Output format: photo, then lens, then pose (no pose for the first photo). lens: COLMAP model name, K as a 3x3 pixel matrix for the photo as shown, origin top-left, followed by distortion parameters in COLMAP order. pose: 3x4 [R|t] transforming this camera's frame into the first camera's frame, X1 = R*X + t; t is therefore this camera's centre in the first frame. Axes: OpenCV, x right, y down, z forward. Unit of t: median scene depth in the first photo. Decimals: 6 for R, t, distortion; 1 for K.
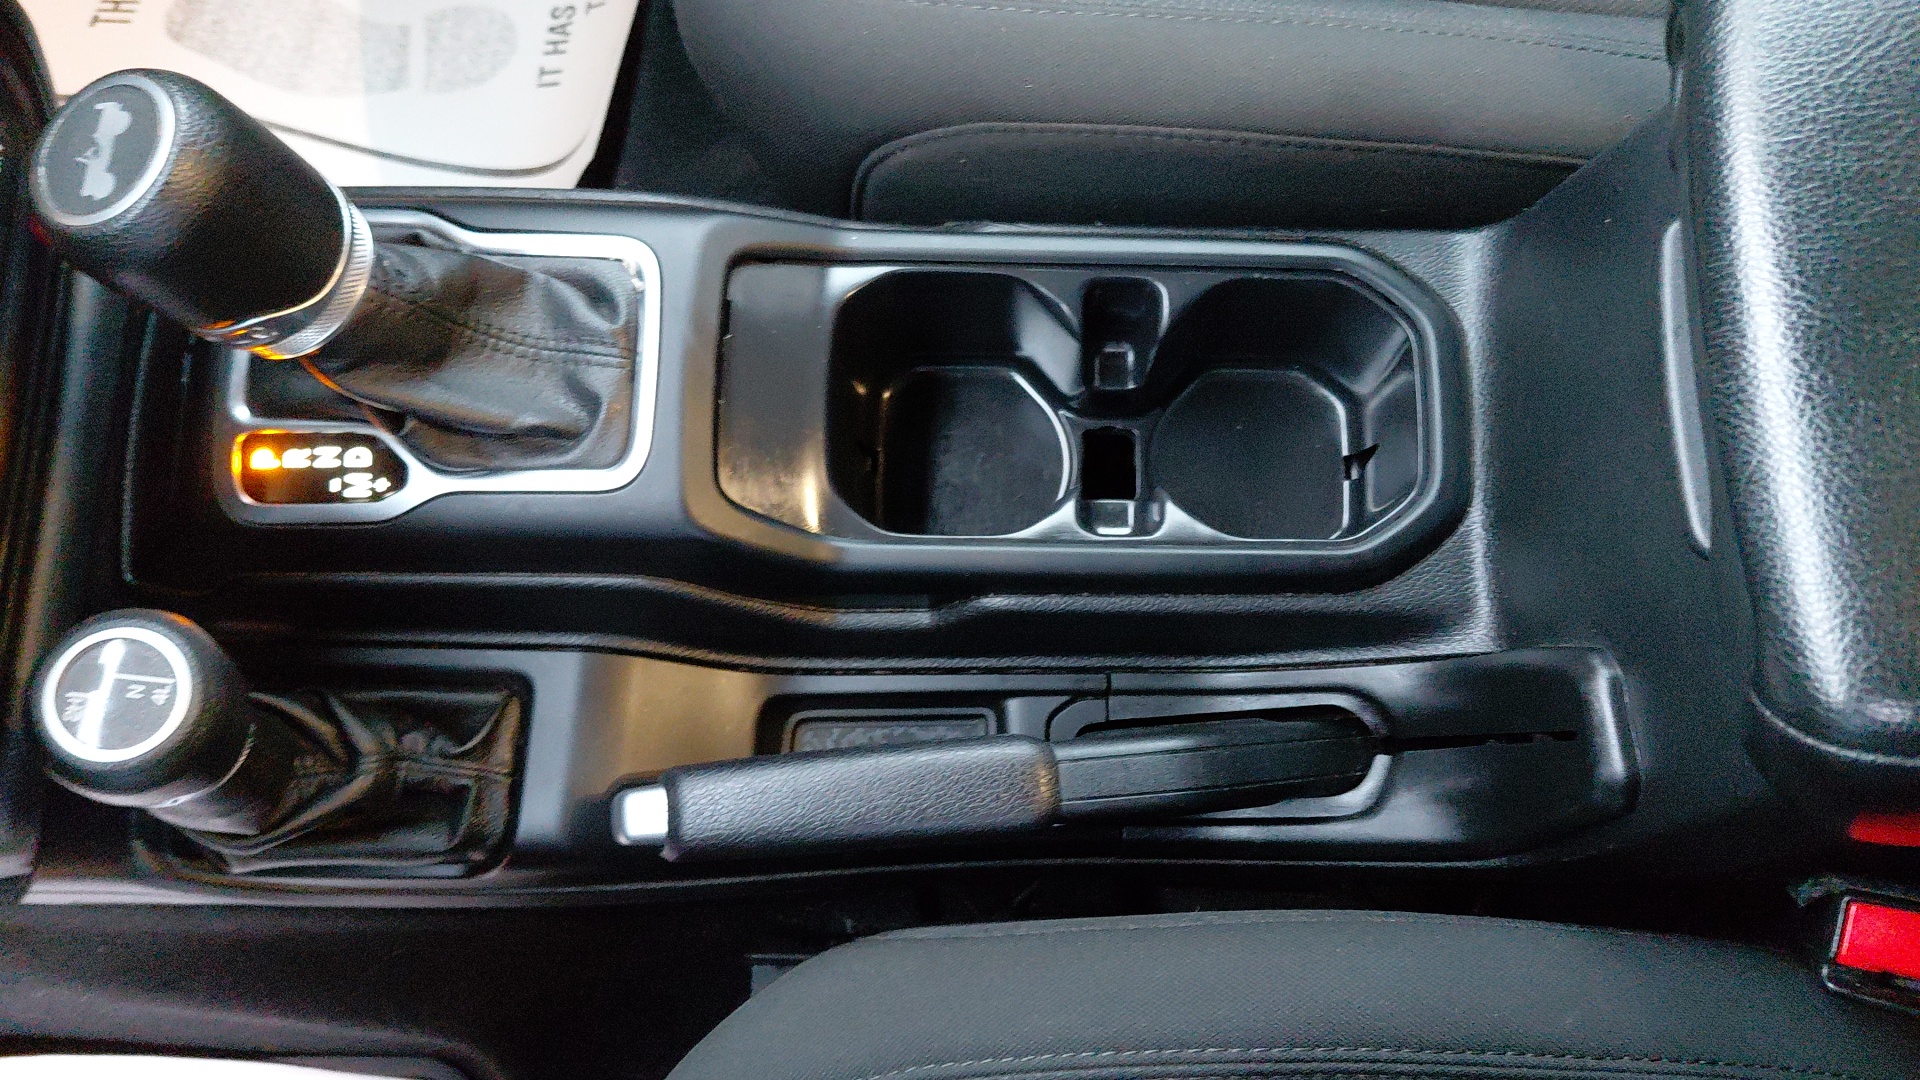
lens RADIAL K [[1404.5, 0, 960.0], [0, 1404.5, 540.0], [0, 0, 1]] dist [0.049410, -0.113539]
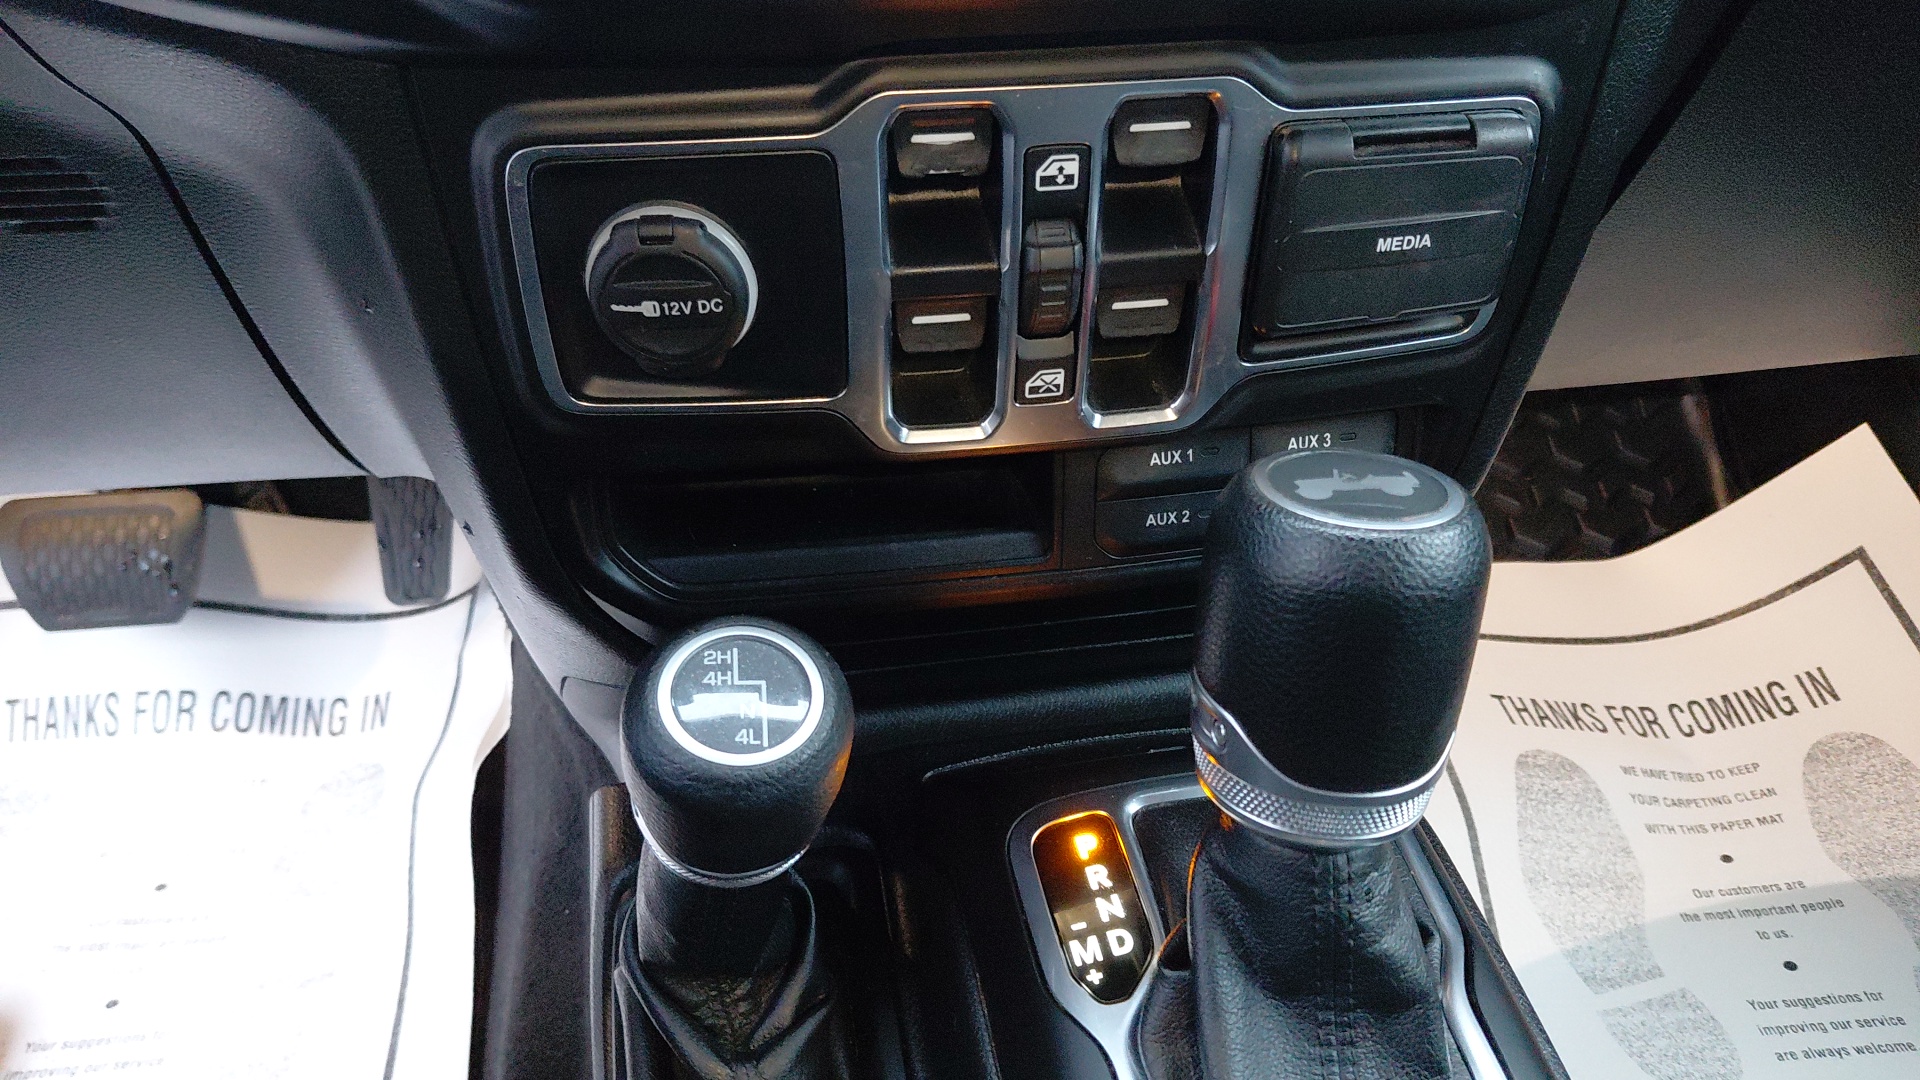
lens RADIAL K [[1404.5, 0, 960.0], [0, 1404.5, 540.0], [0, 0, 1]] dist [0.049410, -0.113539]
pose [[0.192882, 0.629163, -0.752961, -0.001171], [-0.962311, 0.271224, -0.019880, -0.018376], [0.191714, 0.728417, 0.657765, 0.319100]]
